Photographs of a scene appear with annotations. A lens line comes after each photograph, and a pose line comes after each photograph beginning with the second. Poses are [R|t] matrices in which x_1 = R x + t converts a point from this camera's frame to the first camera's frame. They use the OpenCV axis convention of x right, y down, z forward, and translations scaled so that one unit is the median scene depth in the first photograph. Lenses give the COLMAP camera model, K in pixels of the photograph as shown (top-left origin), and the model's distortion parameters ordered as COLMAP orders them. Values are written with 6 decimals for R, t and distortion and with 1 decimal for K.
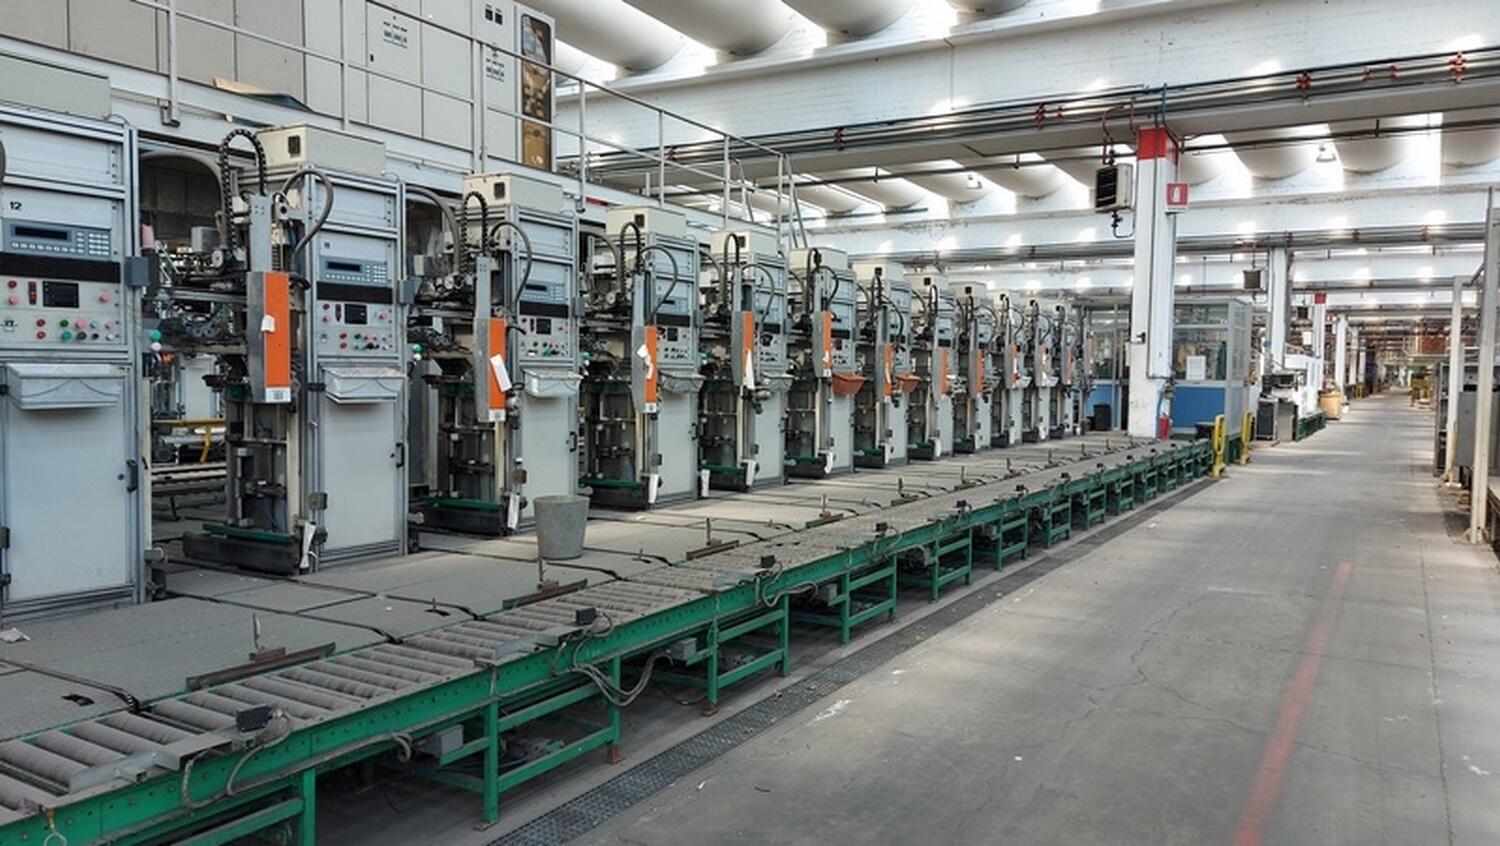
lens RADIAL K [[1048.0, 0, 757.8], [0, 1048.0, 421.0], [0, 0, 1]] dist [0.012953, -0.013063]
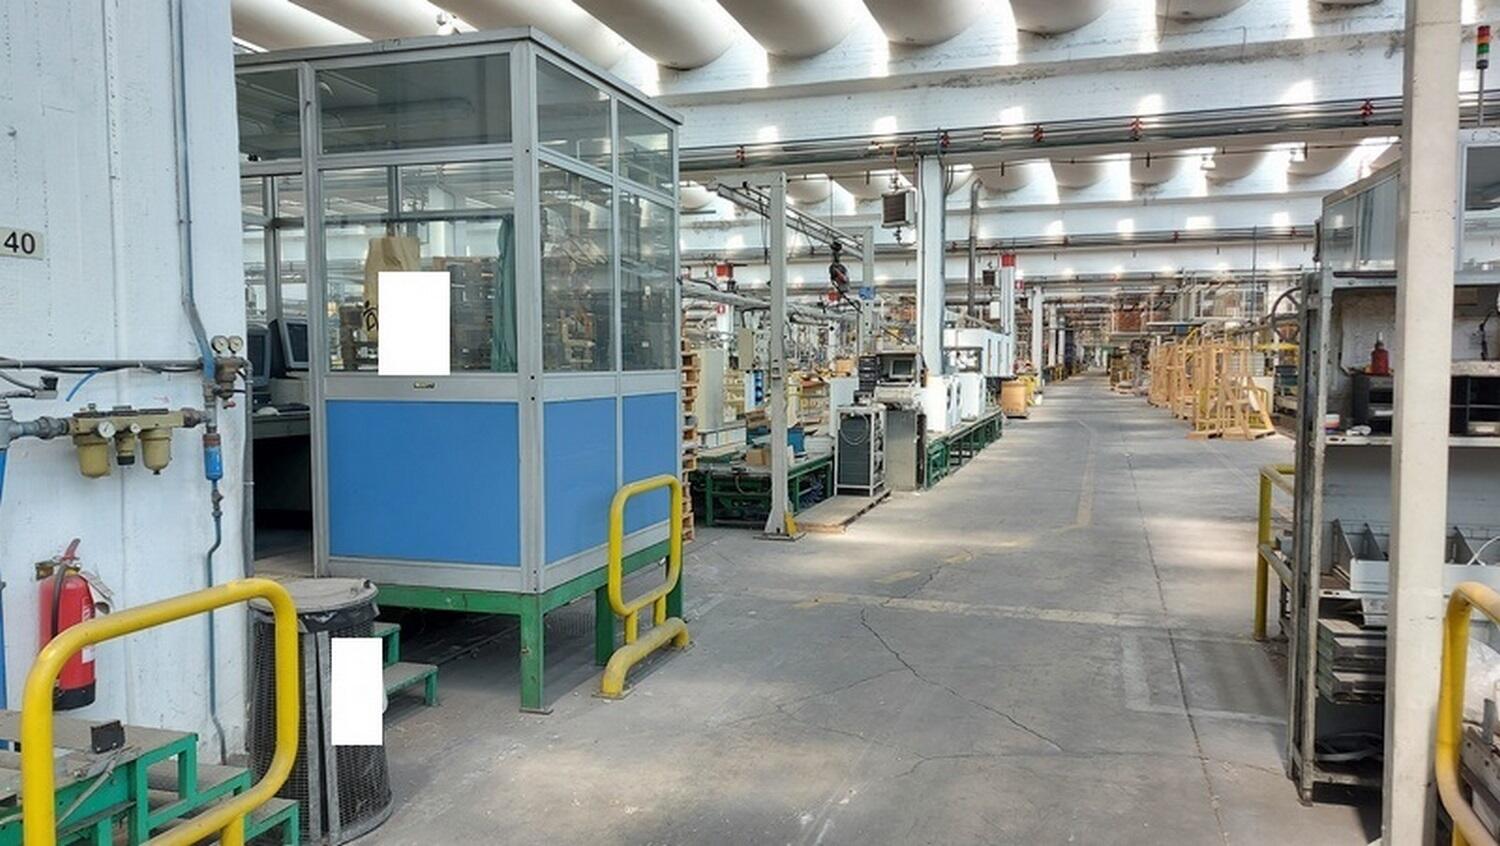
lens RADIAL K [[1048.0, 0, 745.8], [0, 1048.0, 424.4], [0, 0, 1]] dist [0.012953, -0.013063]
pose [[0.974107, -0.029532, 0.224150, 0.116846], [0.026380, 0.999507, 0.017045, -0.007908], [-0.224543, -0.010691, 0.974406, 0.196600]]
